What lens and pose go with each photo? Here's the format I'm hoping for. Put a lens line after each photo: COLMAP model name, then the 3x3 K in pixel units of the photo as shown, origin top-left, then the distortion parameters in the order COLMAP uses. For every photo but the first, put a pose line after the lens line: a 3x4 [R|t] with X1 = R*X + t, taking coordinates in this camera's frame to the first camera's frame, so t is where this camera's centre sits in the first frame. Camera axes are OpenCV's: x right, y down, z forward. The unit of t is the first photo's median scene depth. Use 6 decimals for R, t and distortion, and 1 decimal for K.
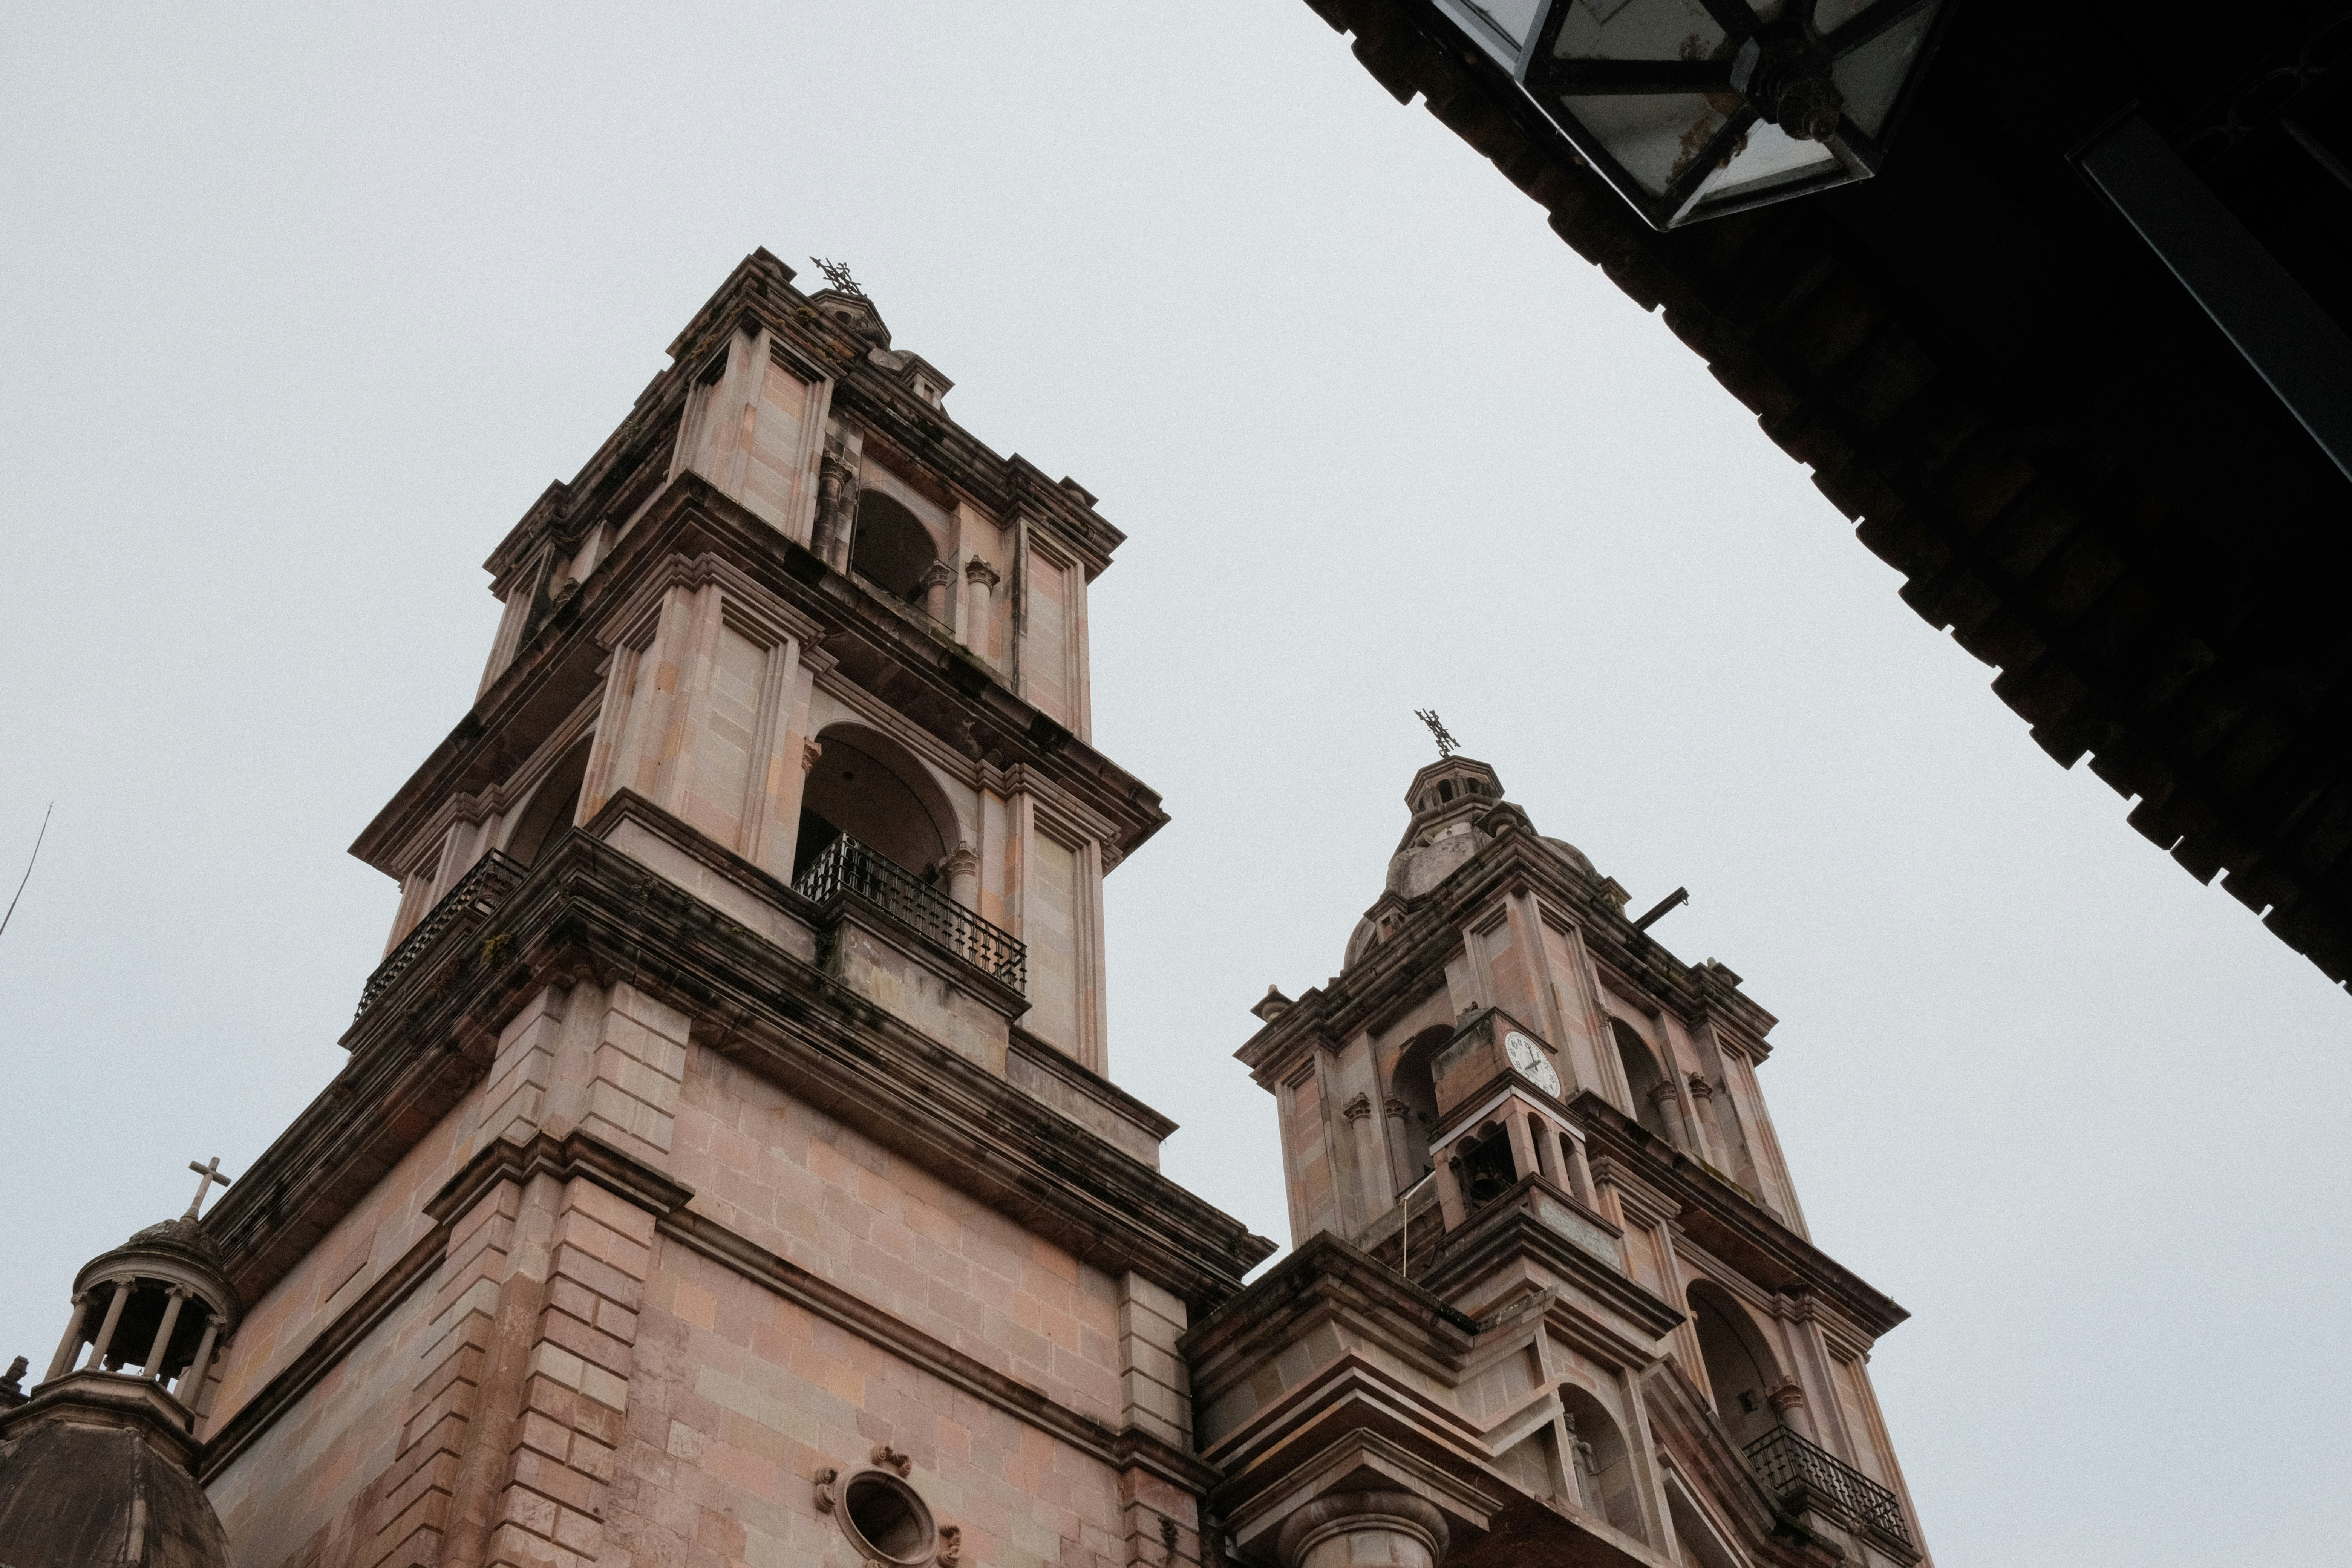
lens RADIAL K [[2382.8, 0, 1176.0], [0, 2382.8, 784.0], [0, 0, 1]] dist [-0.058945, 0.145617]
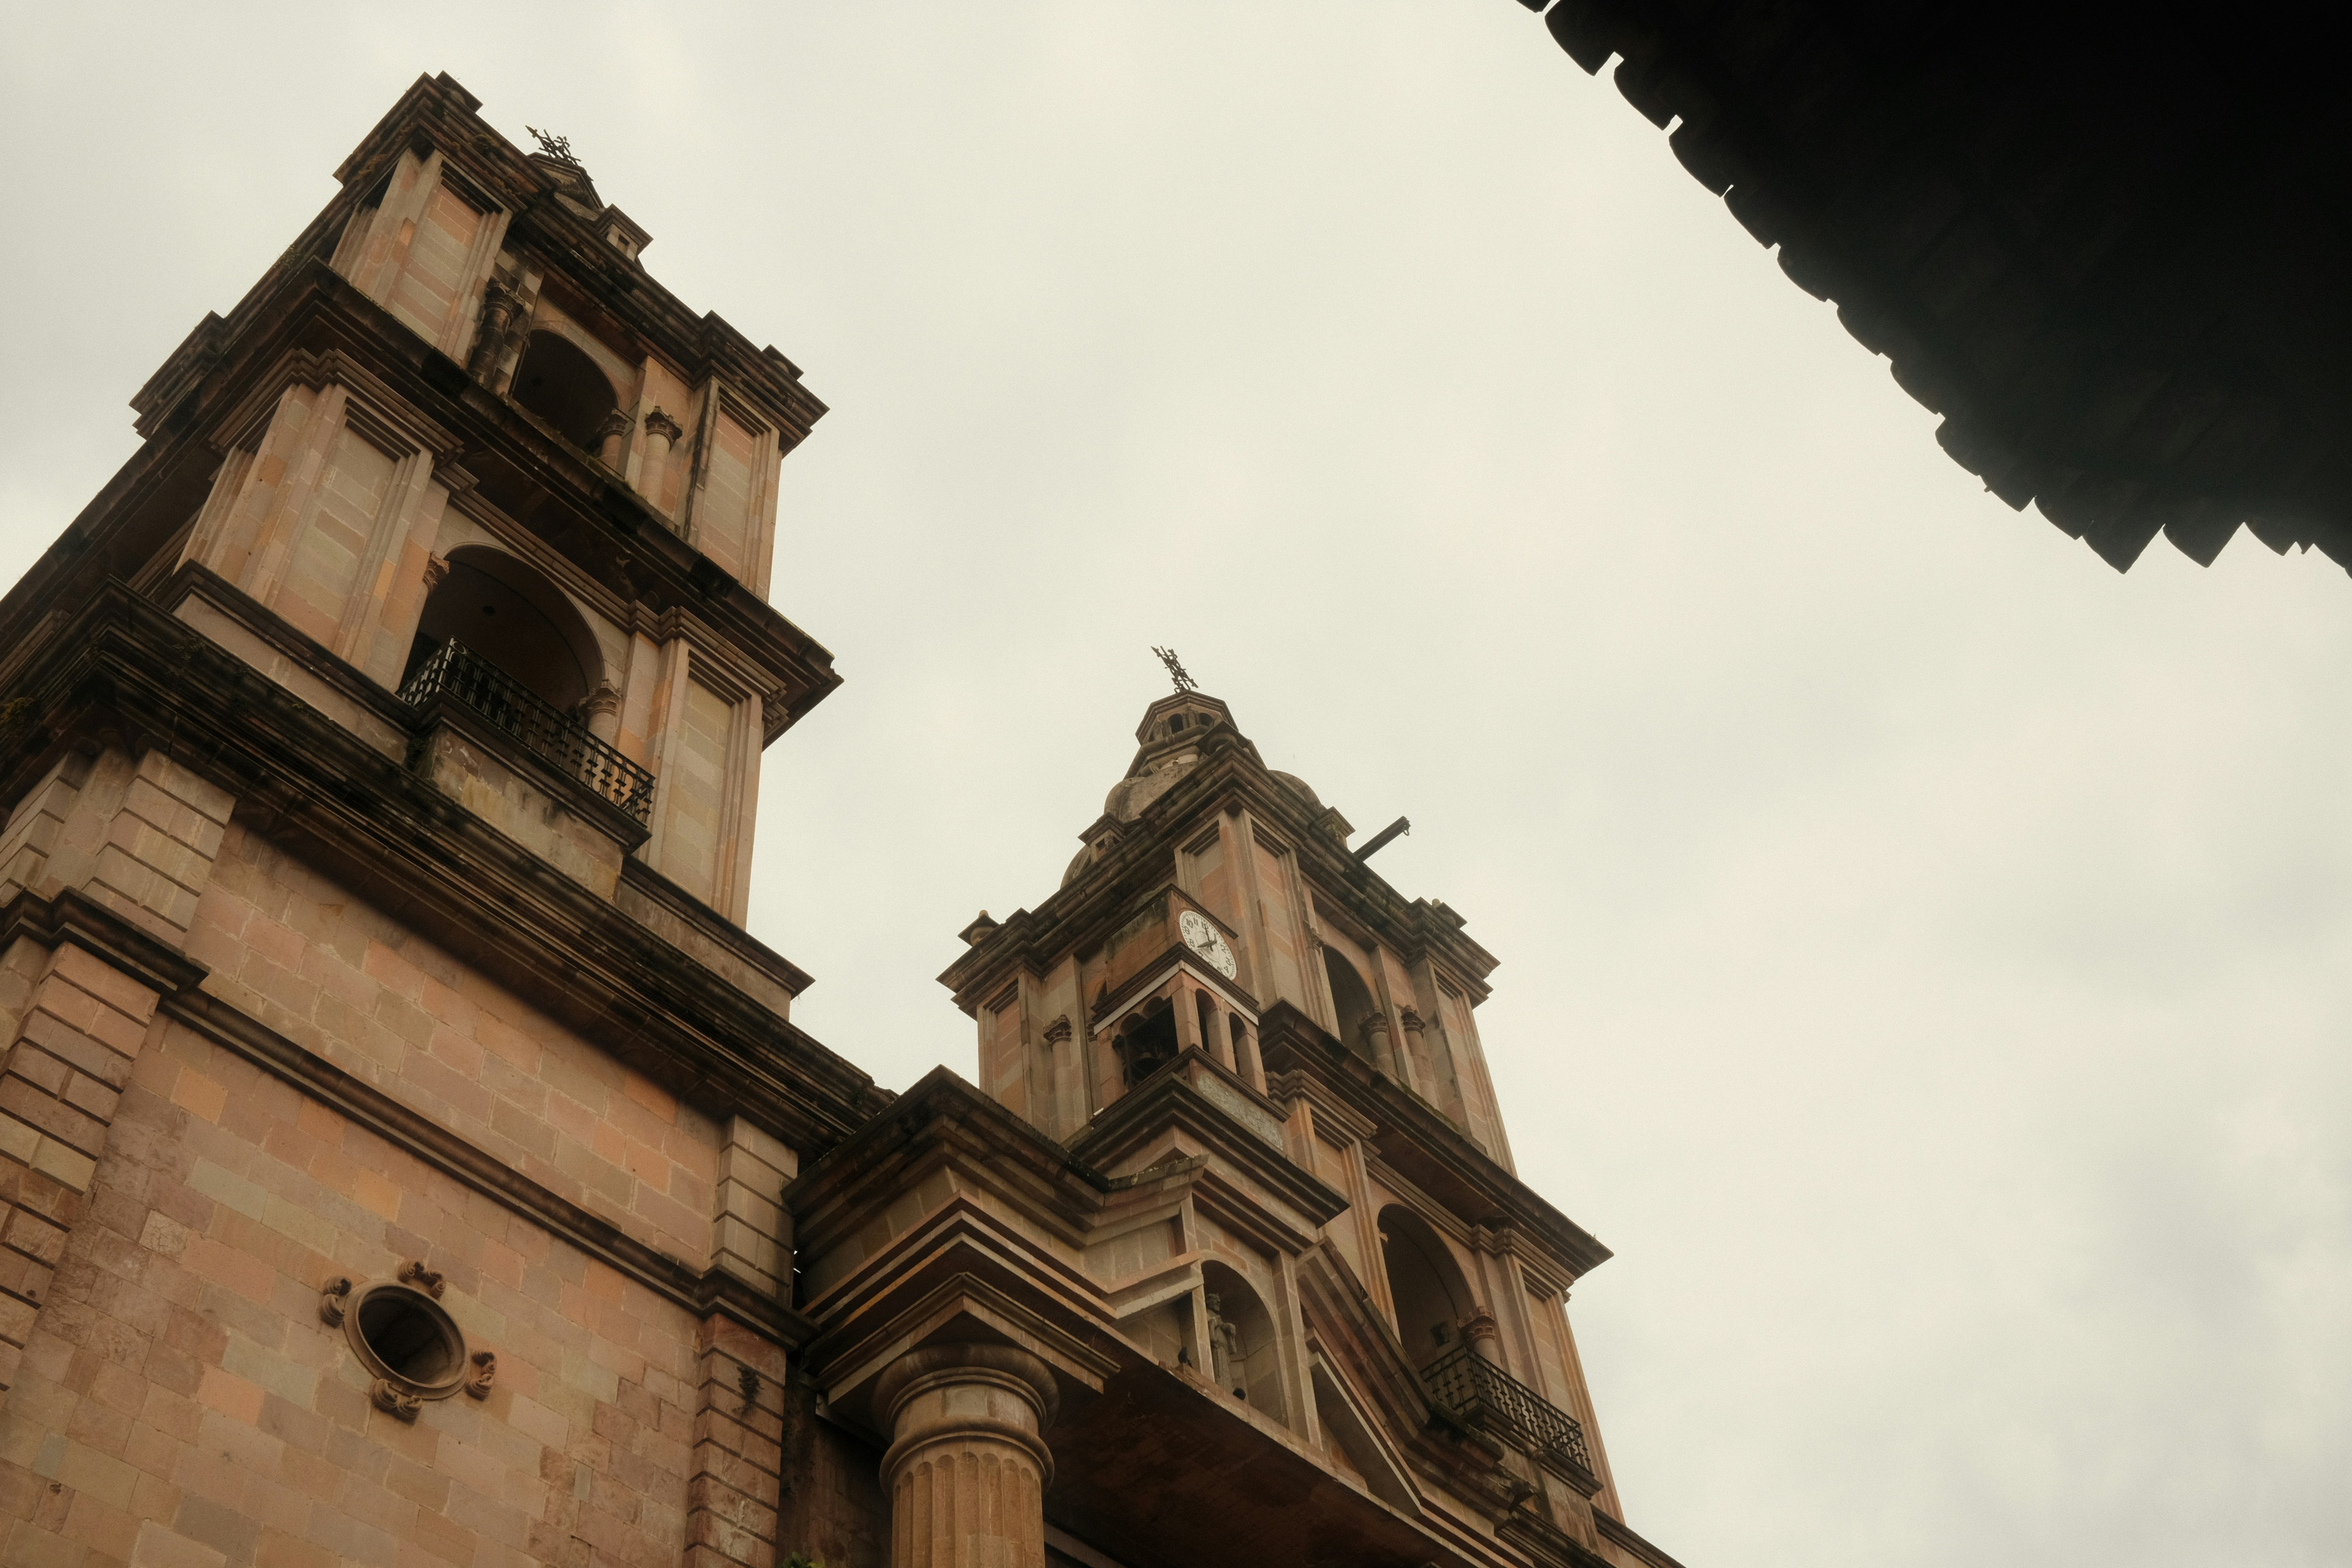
lens RADIAL K [[2382.8, 0, 1176.0], [0, 2382.8, 784.0], [0, 0, 1]] dist [-0.058945, 0.145617]
pose [[0.995790, 0.039662, 0.082635, 0.063453], [-0.038607, 0.999152, -0.014326, 0.076610], [-0.083133, 0.011075, 0.996477, 0.061449]]
